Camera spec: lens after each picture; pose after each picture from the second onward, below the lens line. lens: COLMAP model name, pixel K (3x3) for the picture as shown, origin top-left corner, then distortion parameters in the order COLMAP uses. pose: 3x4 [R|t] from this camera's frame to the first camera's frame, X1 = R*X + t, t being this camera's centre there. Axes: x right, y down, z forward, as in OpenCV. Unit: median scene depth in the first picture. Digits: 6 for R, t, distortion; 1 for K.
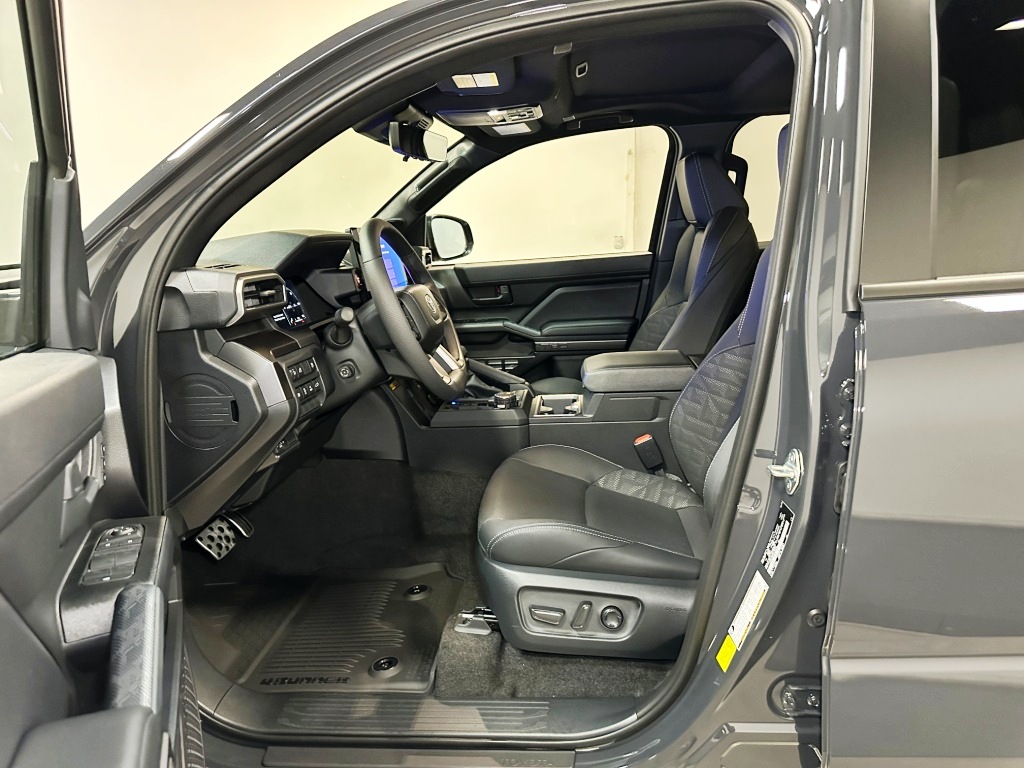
lens RADIAL K [[746.0, 0, 512.0], [0, 746.0, 384.0], [0, 0, 1]] dist [0.134641, -0.218495]
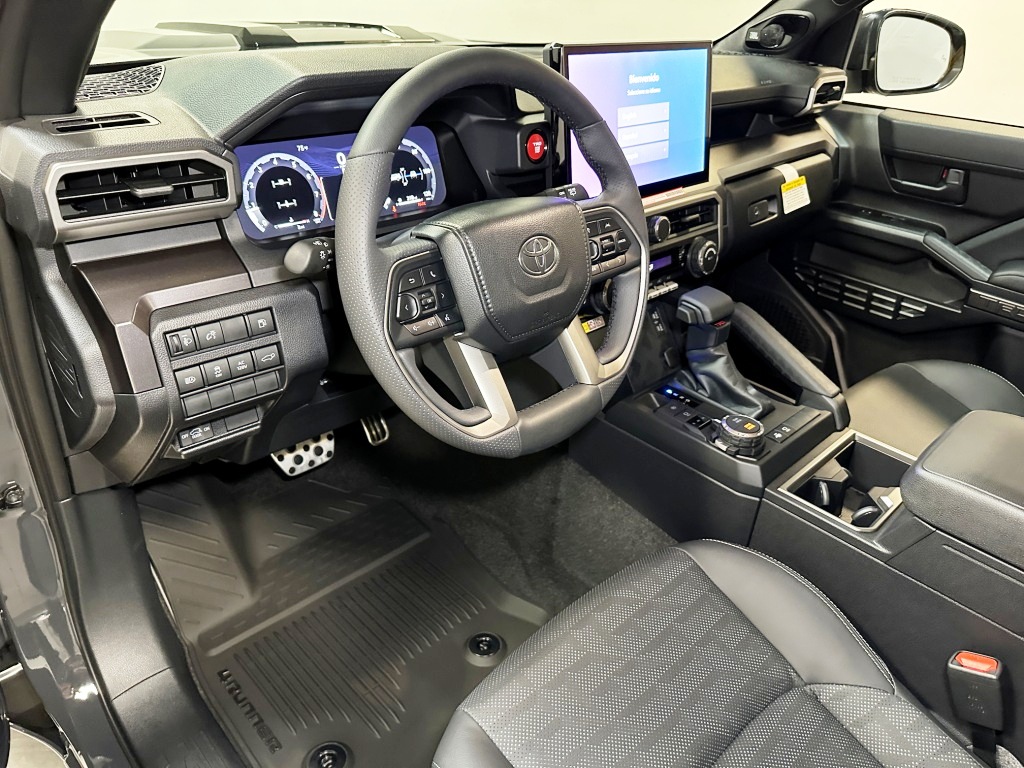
lens RADIAL K [[746.0, 0, 512.0], [0, 746.0, 384.0], [0, 0, 1]] dist [0.134641, -0.218495]
pose [[0.752619, 0.404467, -0.519587, 0.094259], [-0.228223, 0.900422, 0.370343, -0.121863], [0.617640, -0.160146, 0.769983, 0.358375]]
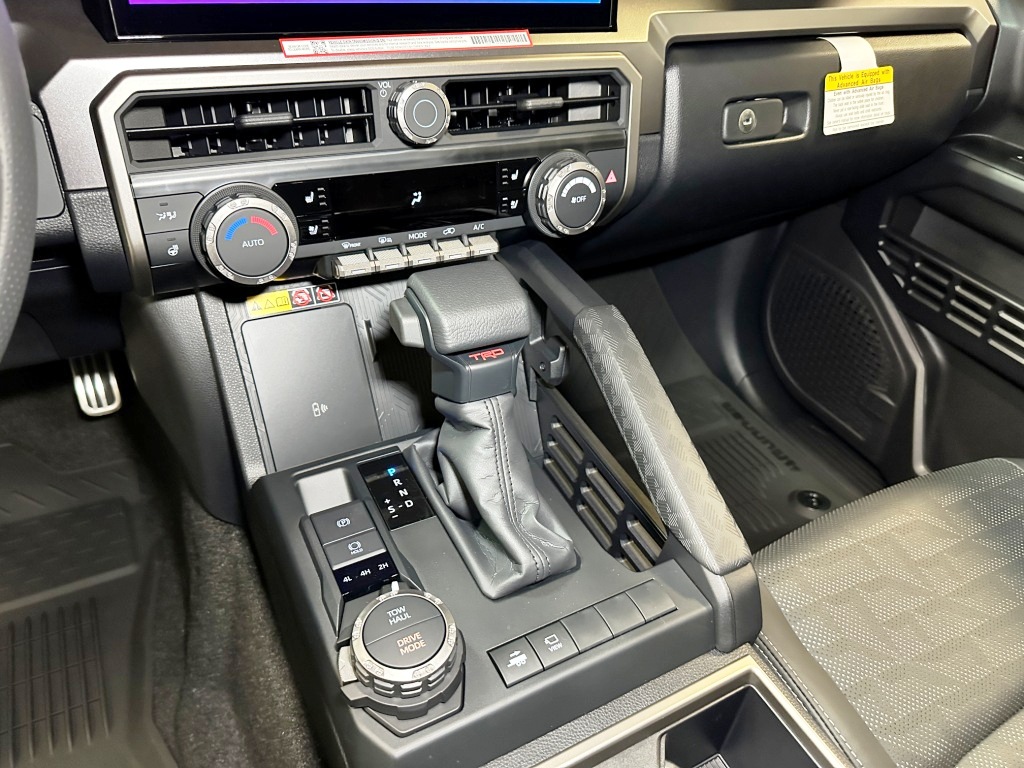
lens RADIAL K [[746.0, 0, 512.0], [0, 746.0, 384.0], [0, 0, 1]] dist [0.134641, -0.218495]
pose [[0.547303, 0.592461, -0.591143, 0.064513], [-0.296728, 0.797798, 0.524854, -0.113982], [0.782568, -0.111845, 0.612436, 0.639345]]
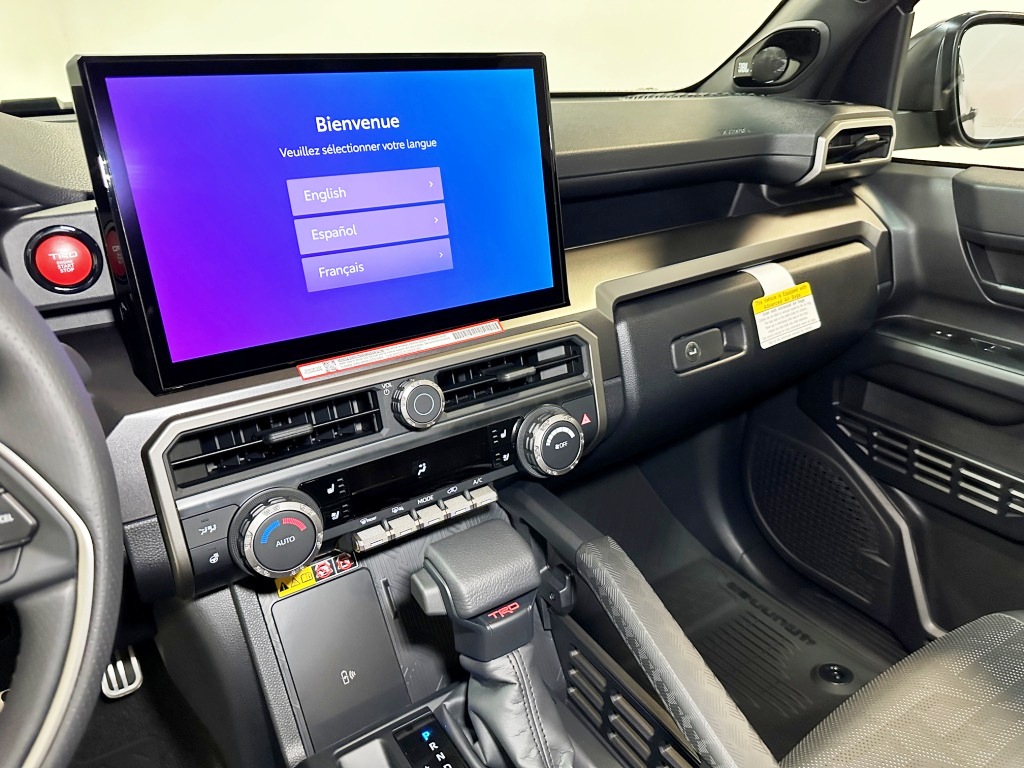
lens RADIAL K [[746.0, 0, 512.0], [0, 746.0, 384.0], [0, 0, 1]] dist [0.134641, -0.218495]
pose [[0.626740, 0.354884, -0.693725, 0.068173], [-0.179387, 0.932070, 0.314747, -0.140514], [0.758299, -0.072819, 0.647828, 0.623769]]
